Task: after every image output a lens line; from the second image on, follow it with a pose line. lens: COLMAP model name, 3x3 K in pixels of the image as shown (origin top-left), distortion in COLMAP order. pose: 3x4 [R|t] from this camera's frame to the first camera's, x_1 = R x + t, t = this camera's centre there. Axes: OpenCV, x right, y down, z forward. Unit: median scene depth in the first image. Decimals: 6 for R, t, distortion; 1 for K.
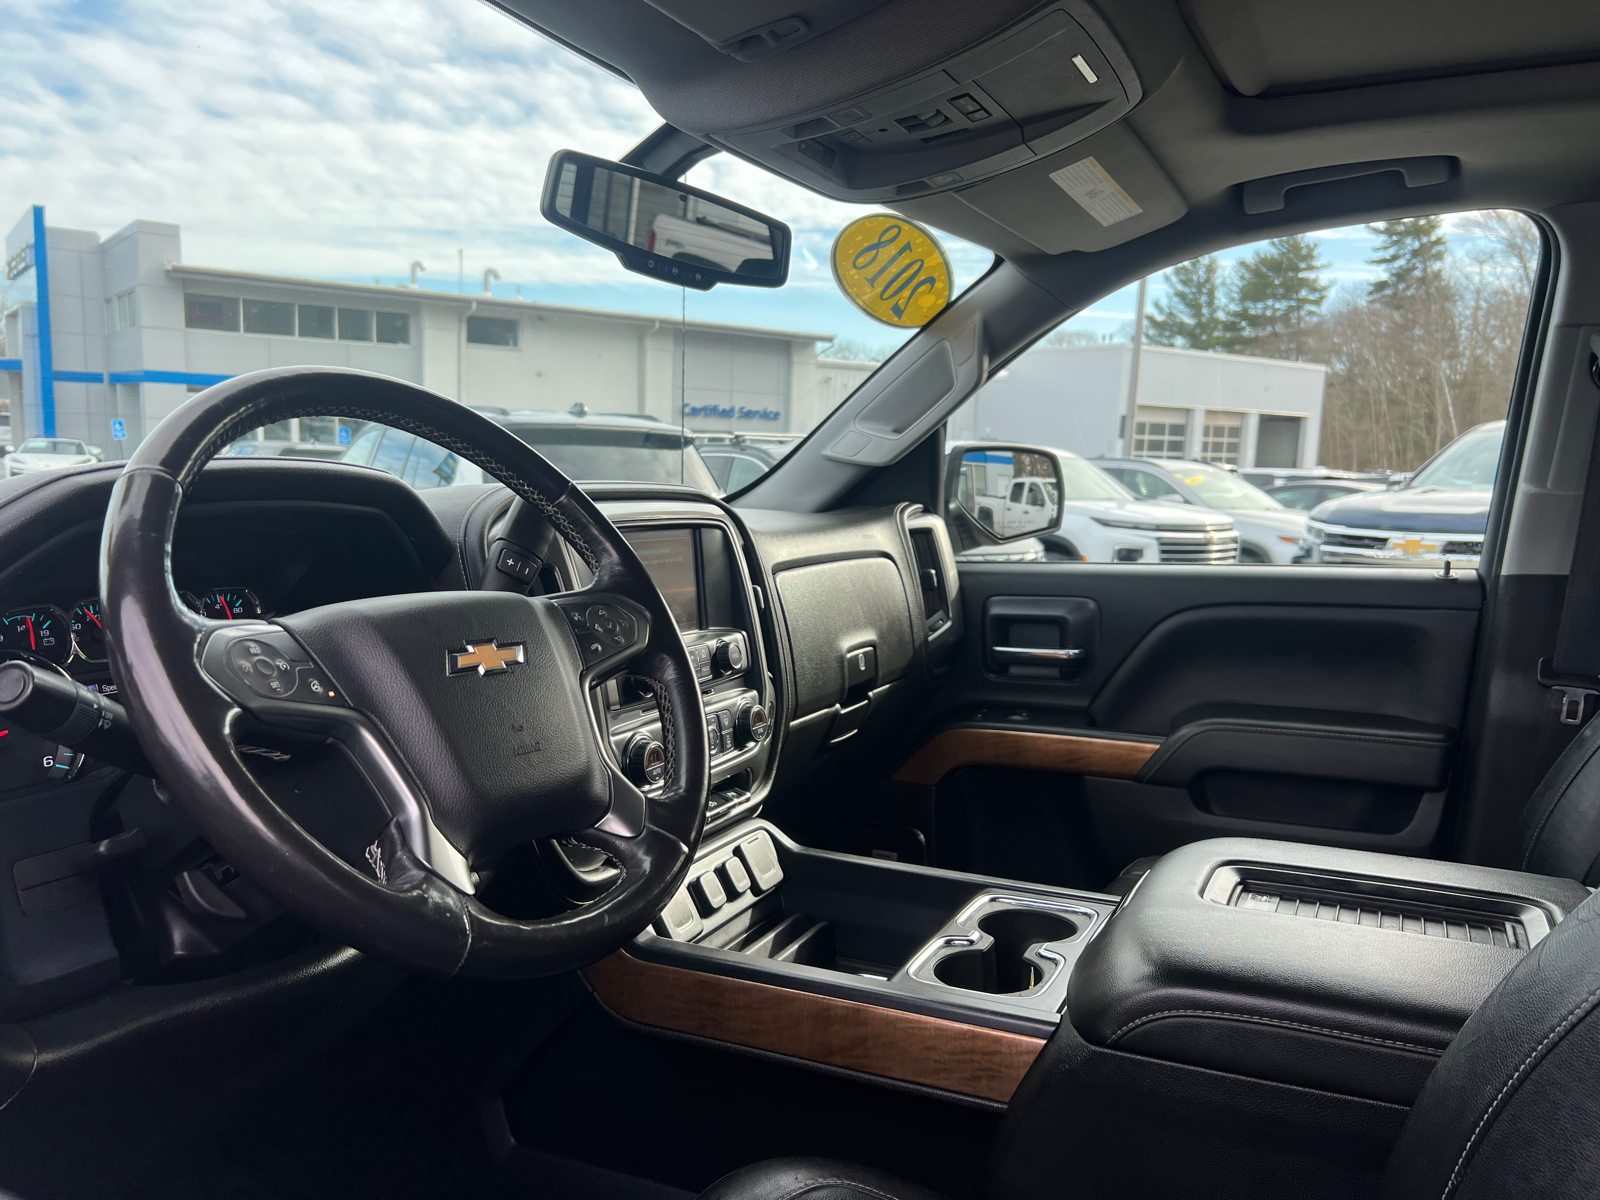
lens RADIAL K [[1202.9, 0, 805.3], [0, 1202.9, 603.0], [0, 0, 1]] dist [0.050401, -0.059477]
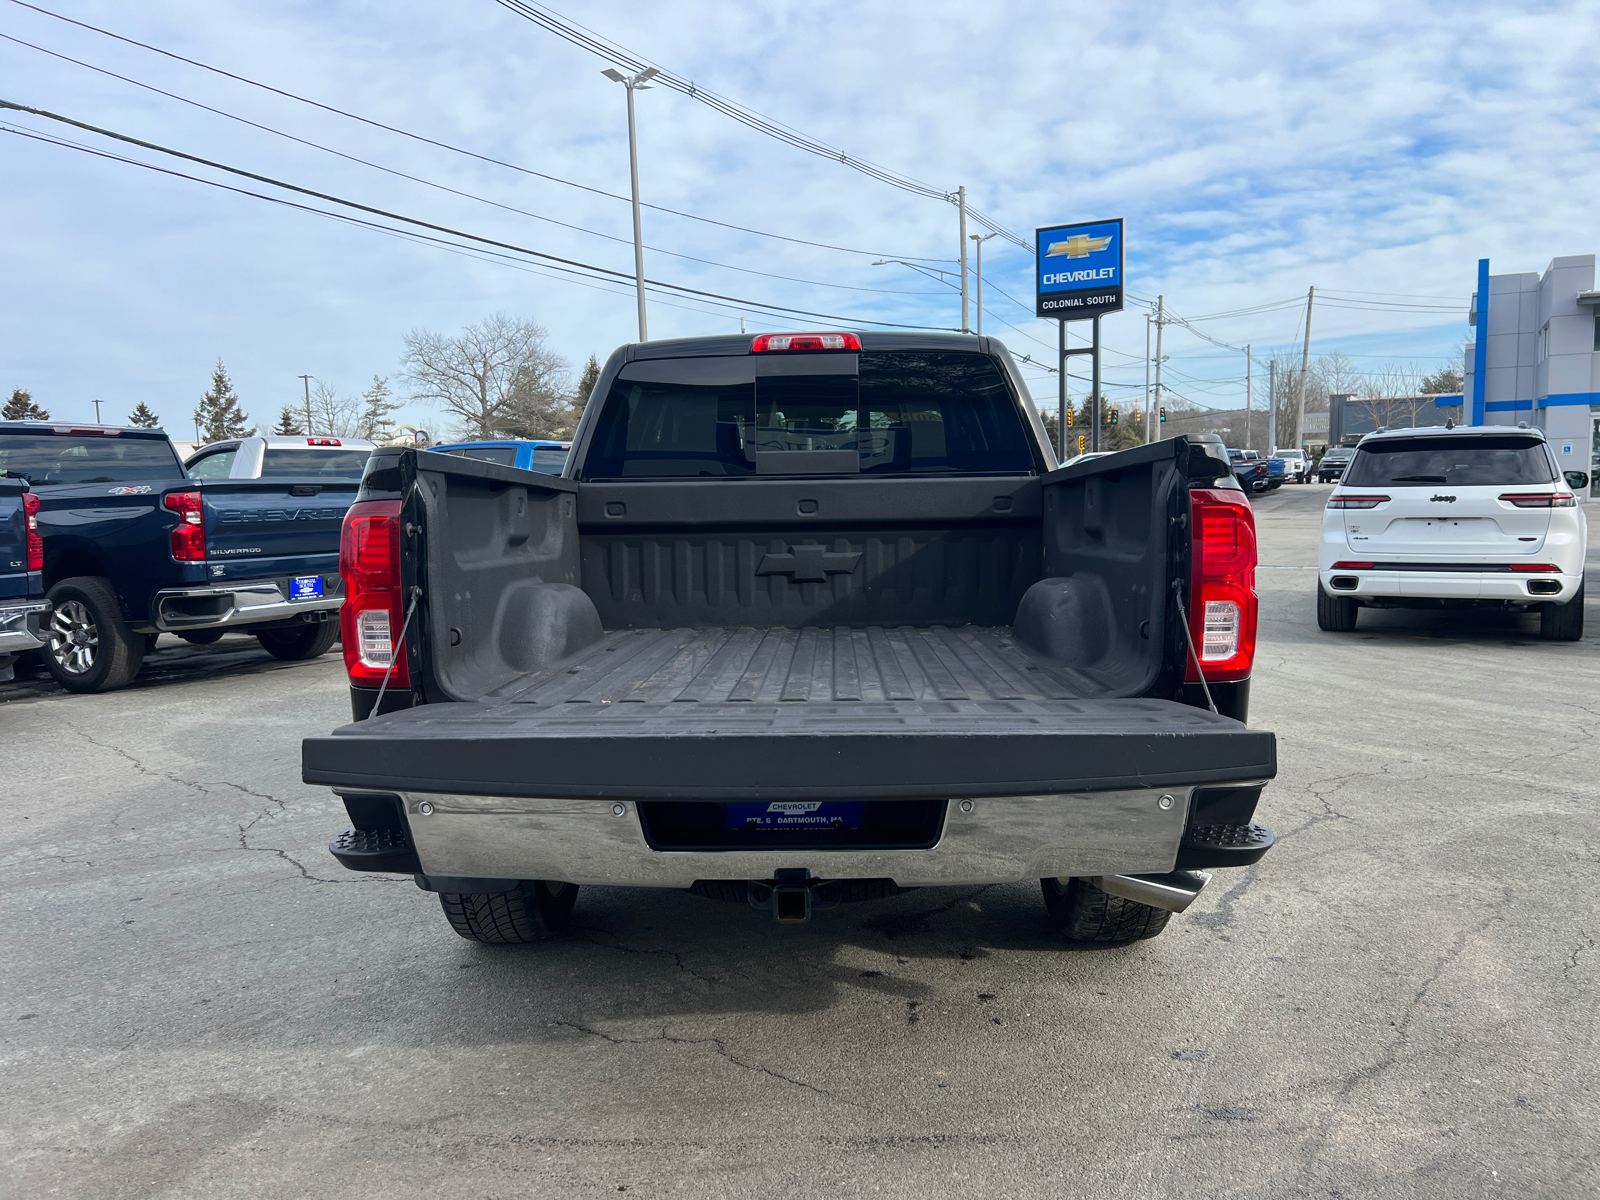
lens RADIAL K [[1202.9, 0, 791.6], [0, 1202.9, 602.4], [0, 0, 1]] dist [0.050401, -0.059477]
pose [[0.406957, 0.057548, -0.911633, 0.155494], [-0.075861, 0.996695, 0.029053, 0.010660], [0.910292, 0.057334, 0.409978, -0.041817]]
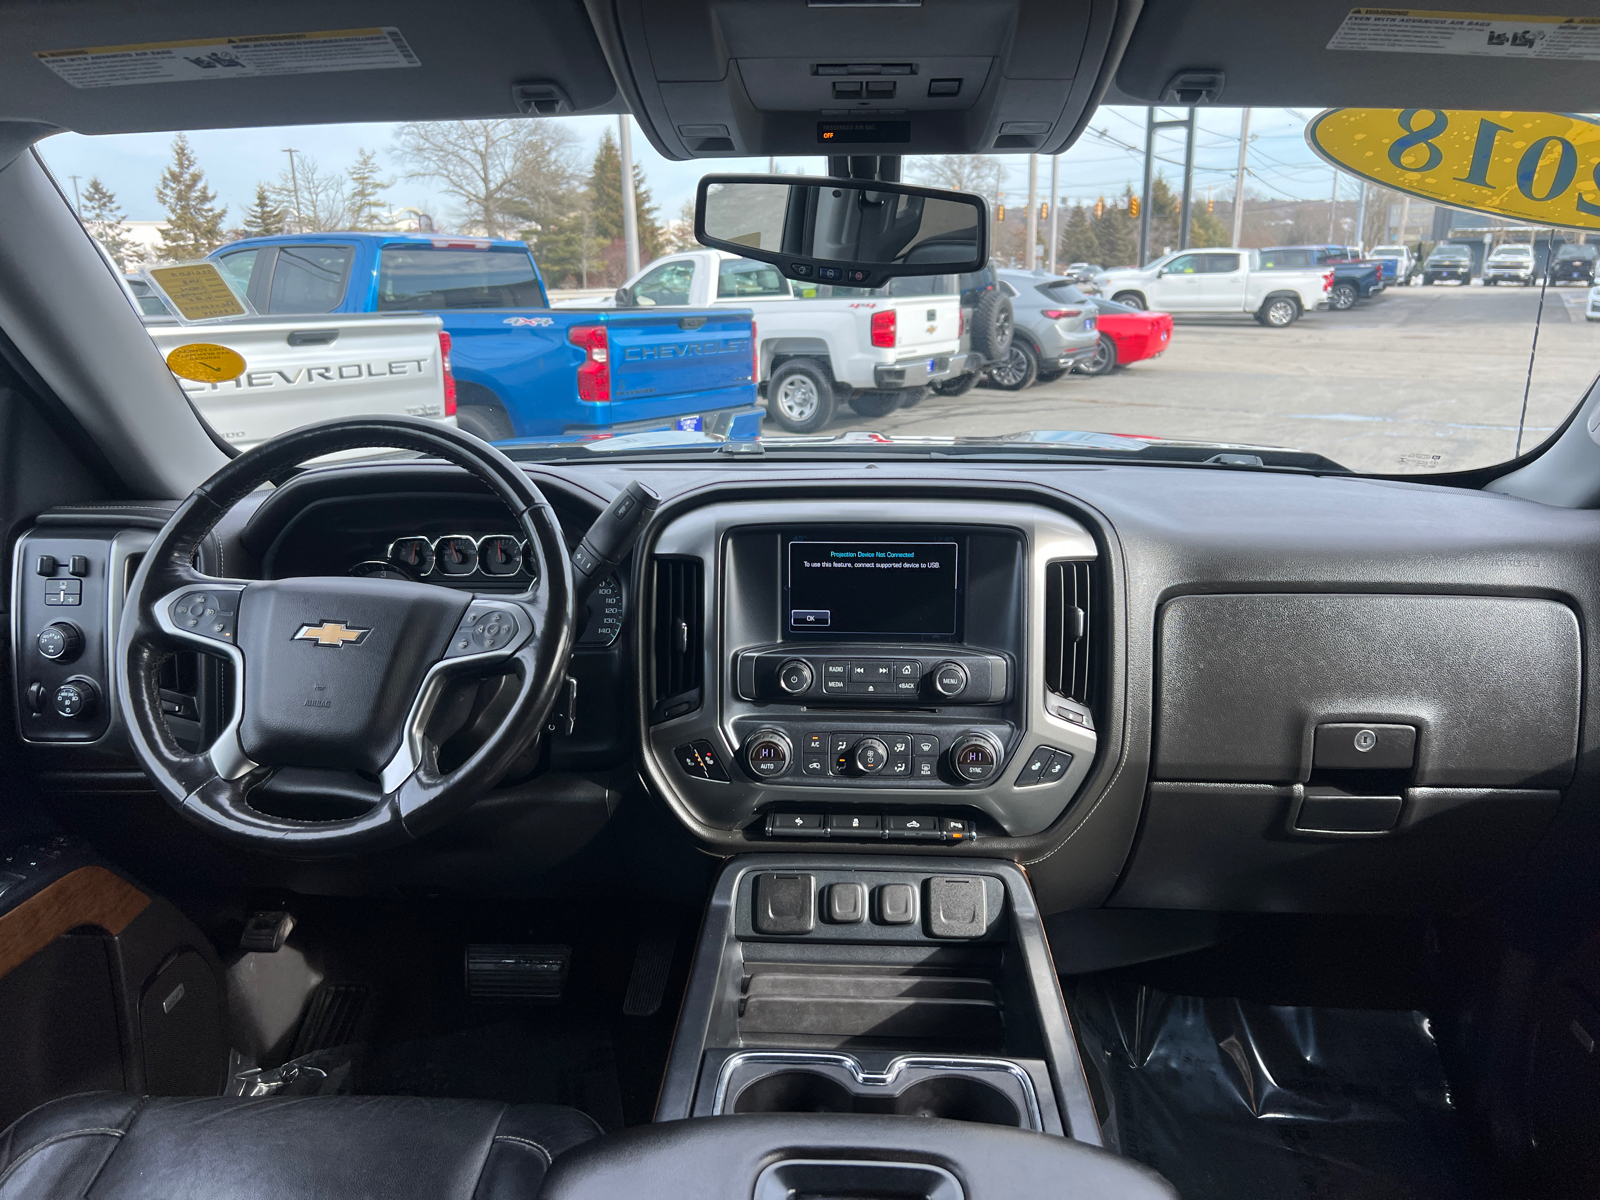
lens RADIAL K [[1202.9, 0, 798.5], [0, 1202.9, 612.1], [0, 0, 1]] dist [0.050401, -0.059477]
pose [[0.386759, 0.220400, -0.895456, 0.024528], [-0.088089, 0.975409, 0.202032, -0.006352], [0.917964, 0.000742, 0.396663, 0.018637]]
